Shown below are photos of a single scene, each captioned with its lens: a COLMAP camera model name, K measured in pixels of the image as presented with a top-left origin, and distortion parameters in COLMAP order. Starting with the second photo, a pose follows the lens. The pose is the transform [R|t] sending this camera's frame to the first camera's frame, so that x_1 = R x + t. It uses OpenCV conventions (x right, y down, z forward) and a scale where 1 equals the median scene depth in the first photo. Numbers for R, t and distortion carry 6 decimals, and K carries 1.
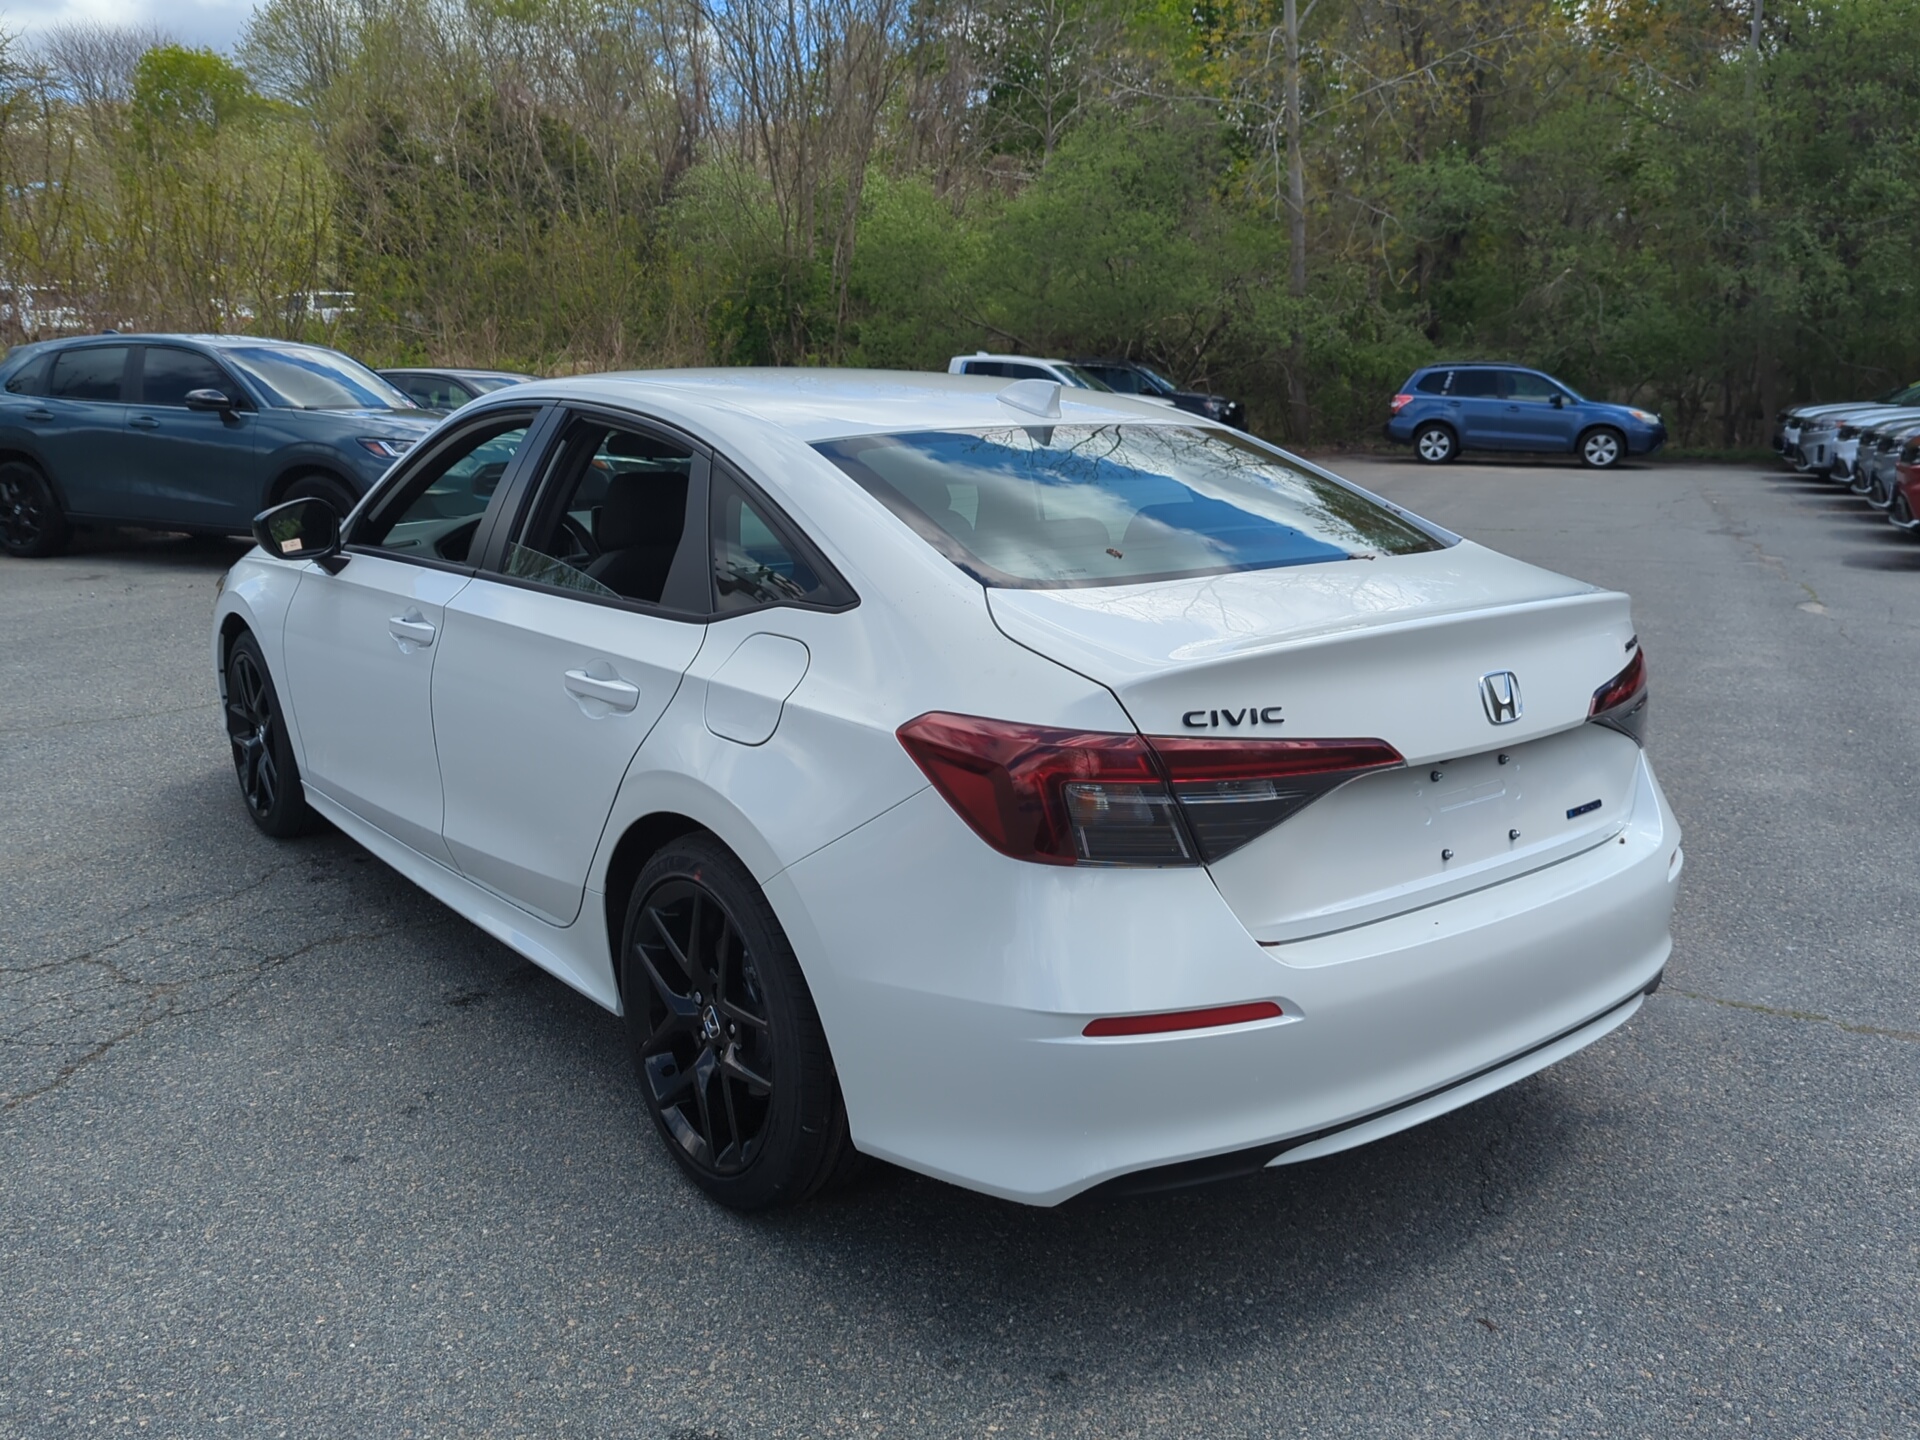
lens RADIAL K [[1558.4, 0, 983.9], [0, 1558.4, 719.1], [0, 0, 1]] dist [0.058530, -0.058505]
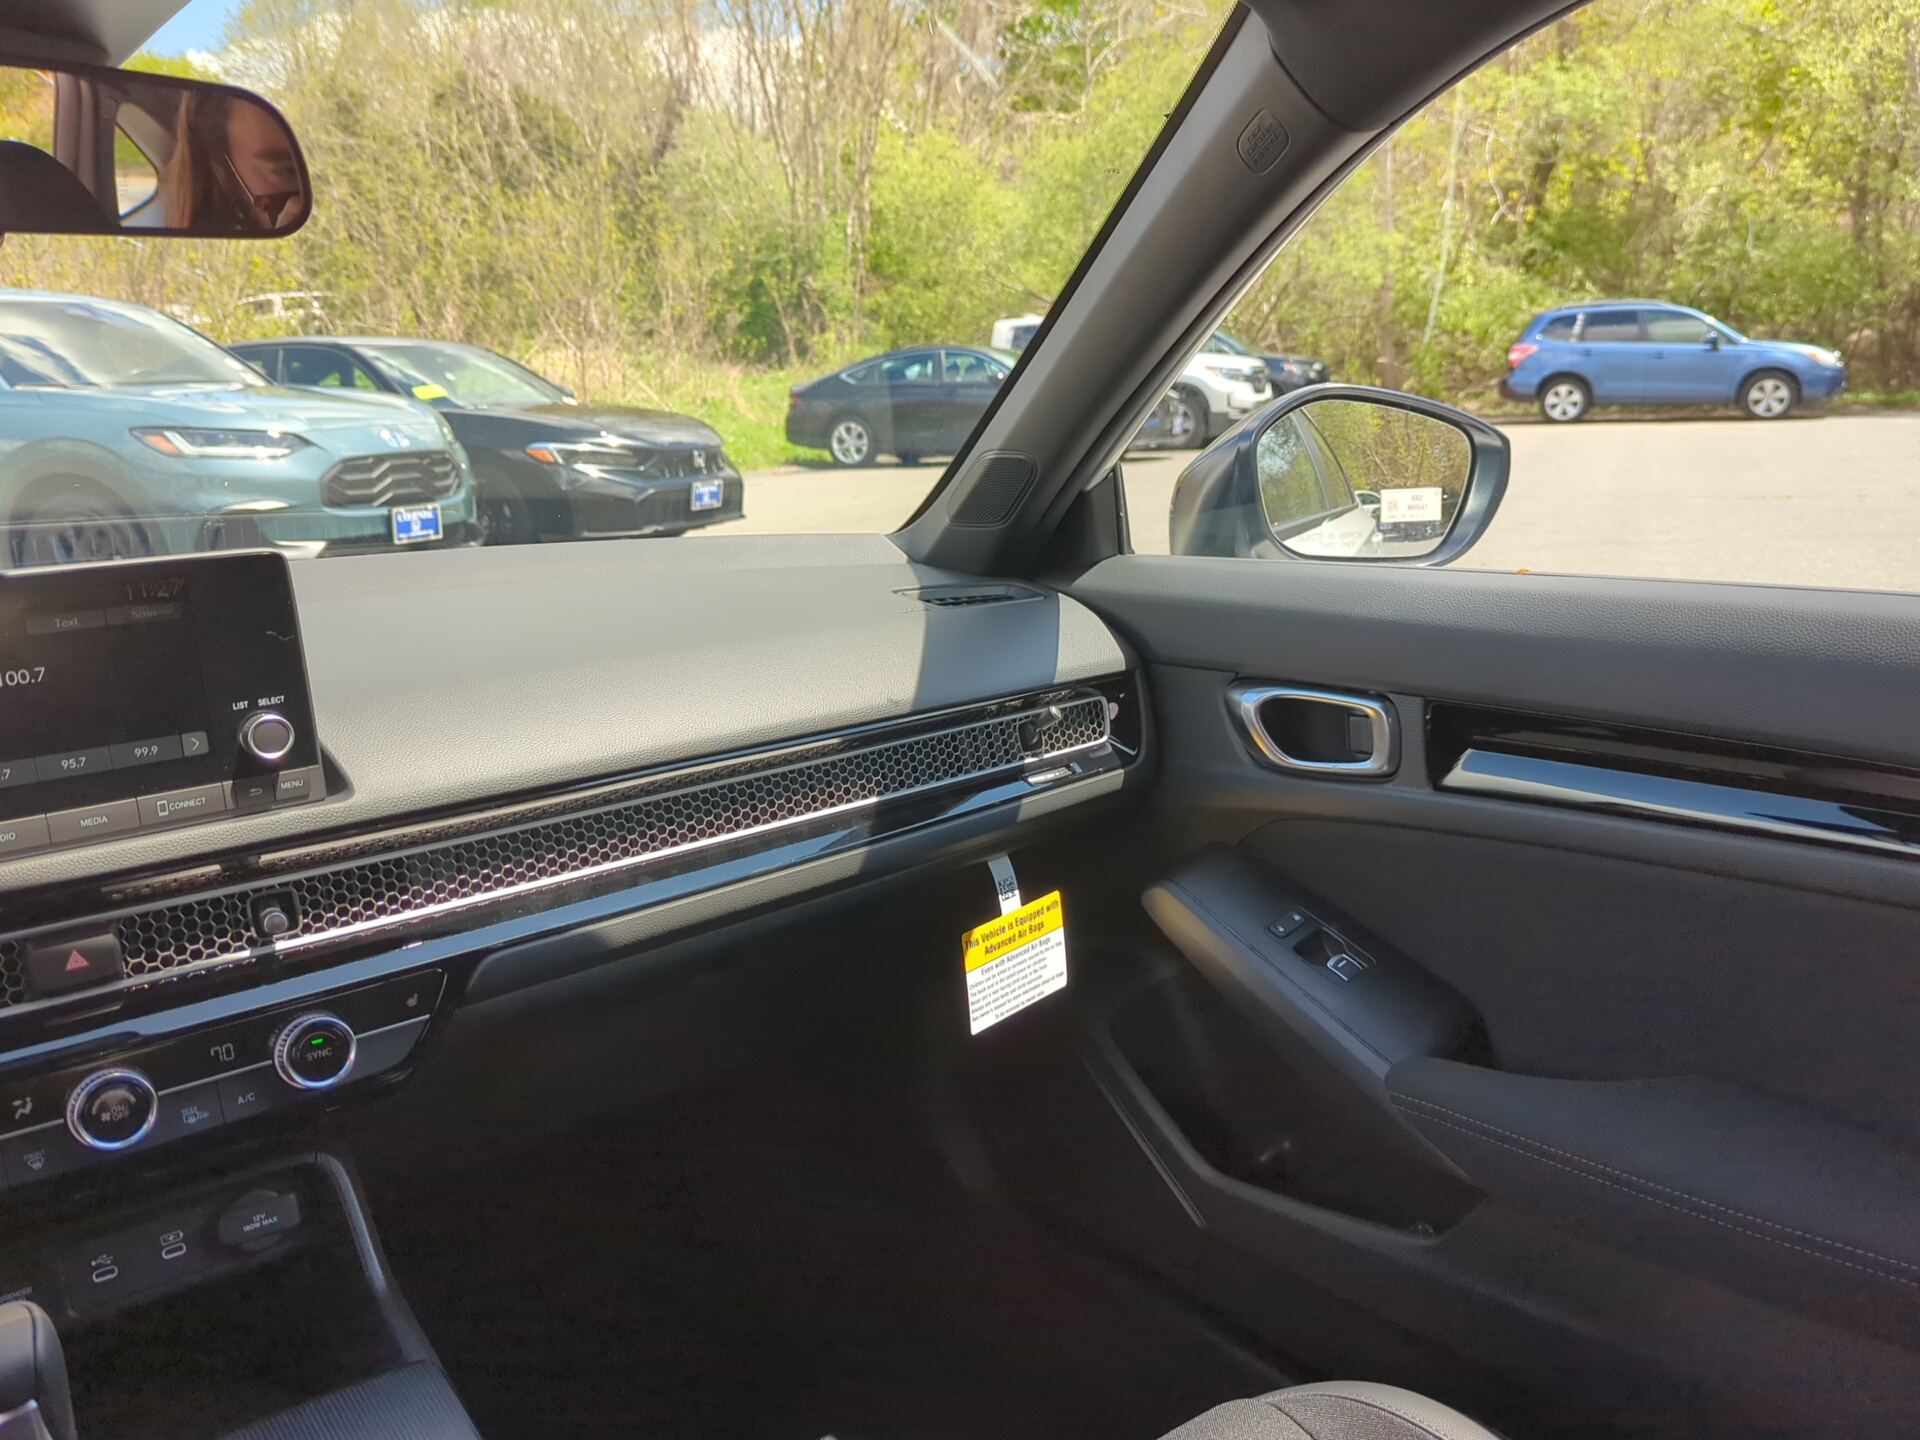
lens RADIAL K [[1558.4, 0, 978.8], [0, 1558.4, 703.4], [0, 0, 1]] dist [0.058530, -0.058505]
pose [[0.999065, -0.039333, -0.017947, -0.019963], [0.039262, 0.999220, -0.004259, -0.020468], [0.018101, 0.003550, 0.999830, 0.145187]]
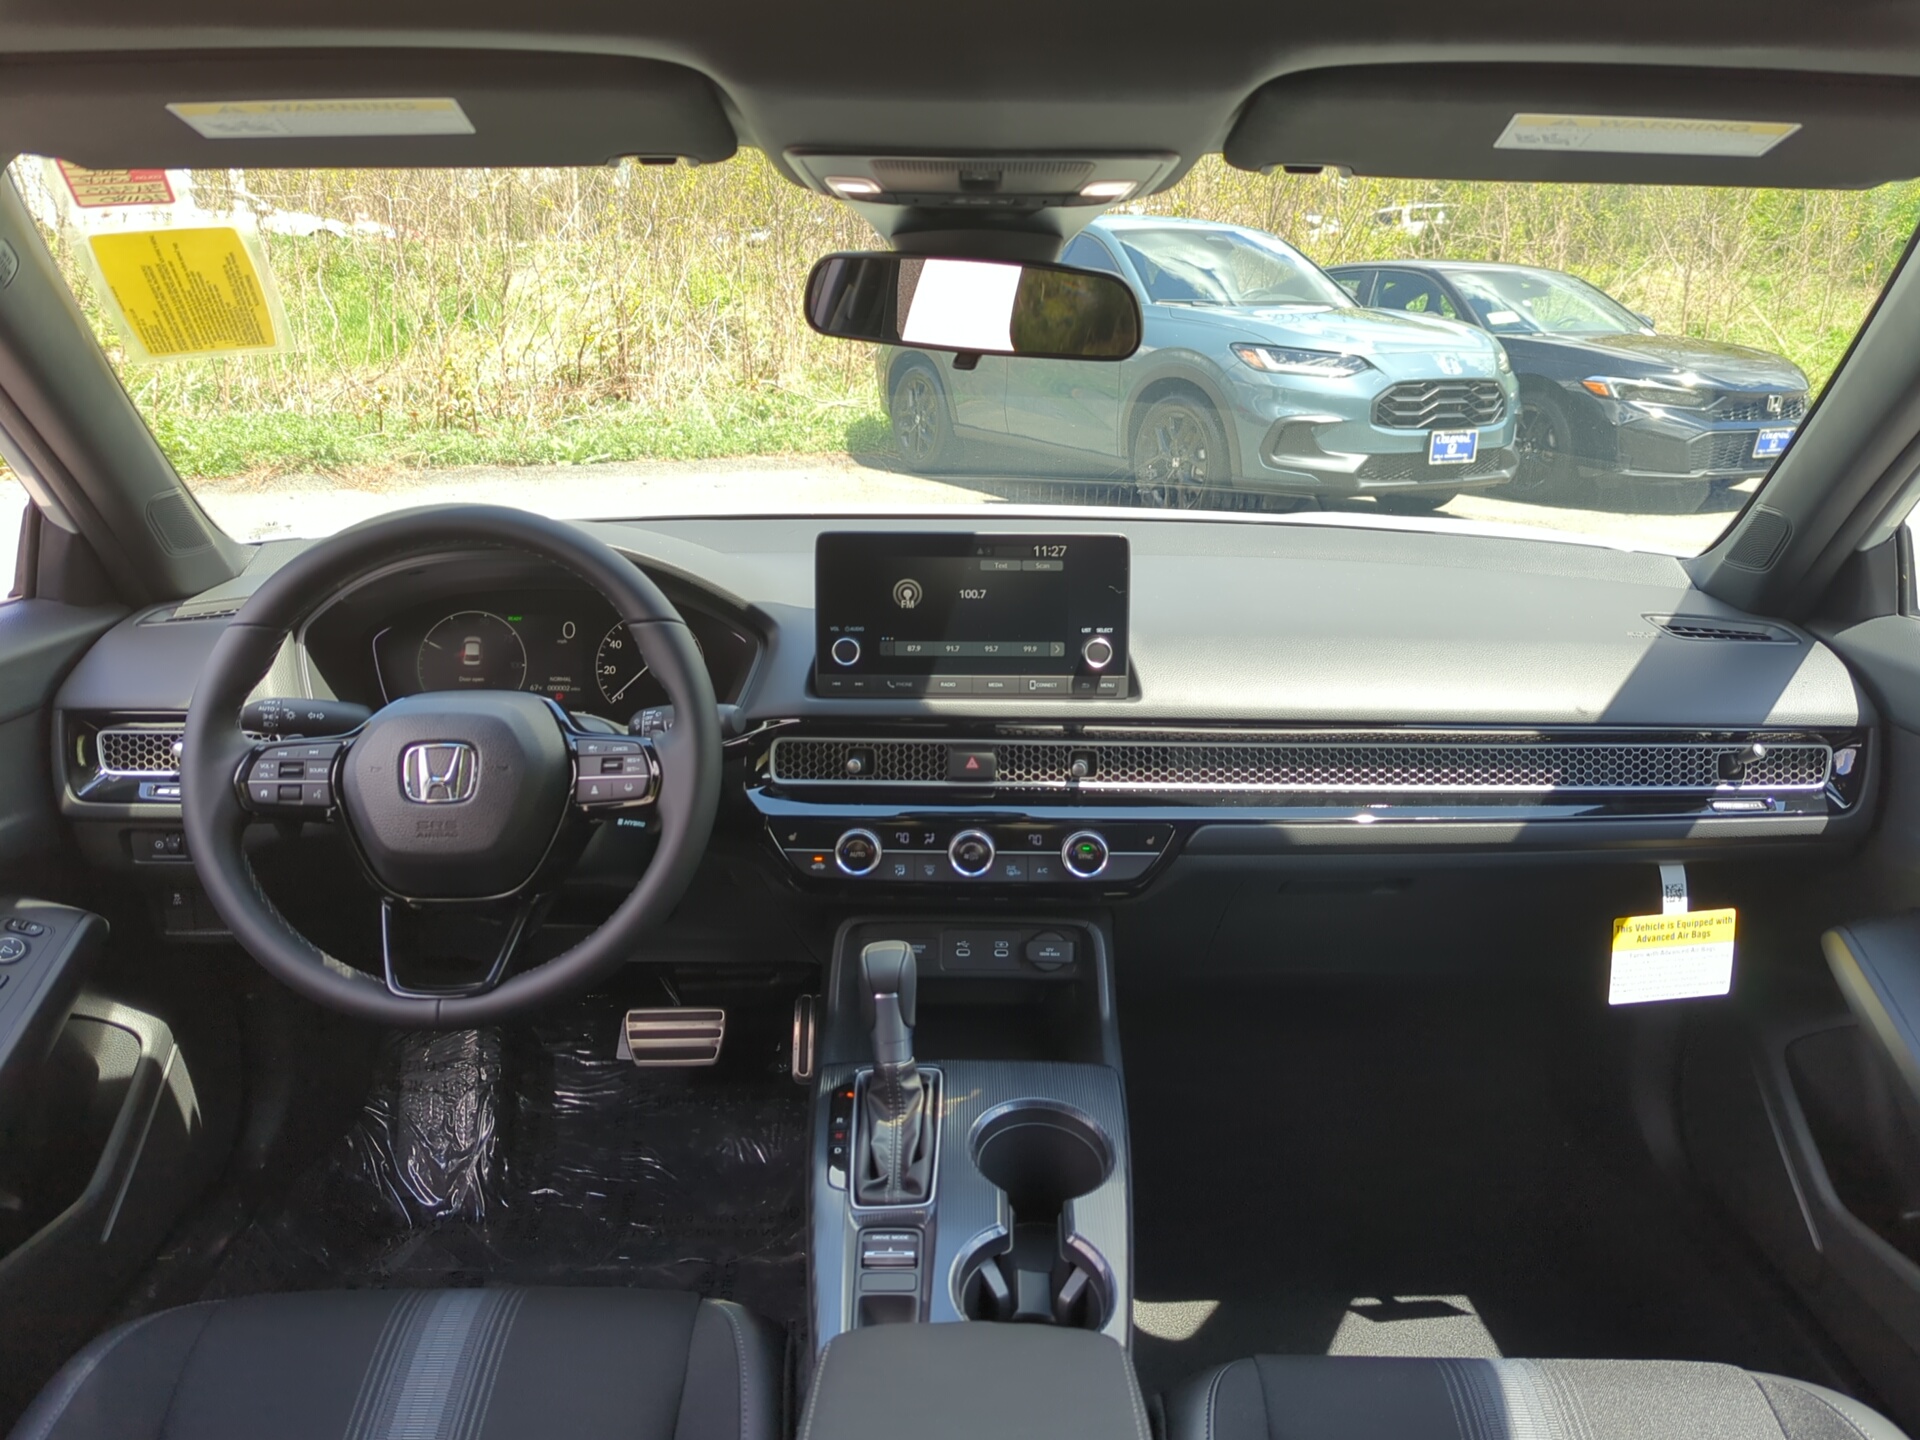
lens RADIAL K [[1558.4, 0, 976.9], [0, 1558.4, 702.3], [0, 0, 1]] dist [0.058530, -0.058505]
pose [[0.780422, 0.162430, -0.603787, -0.008150], [-0.140104, 0.986541, 0.084308, -0.022523], [0.609354, 0.018797, 0.792675, 0.135556]]
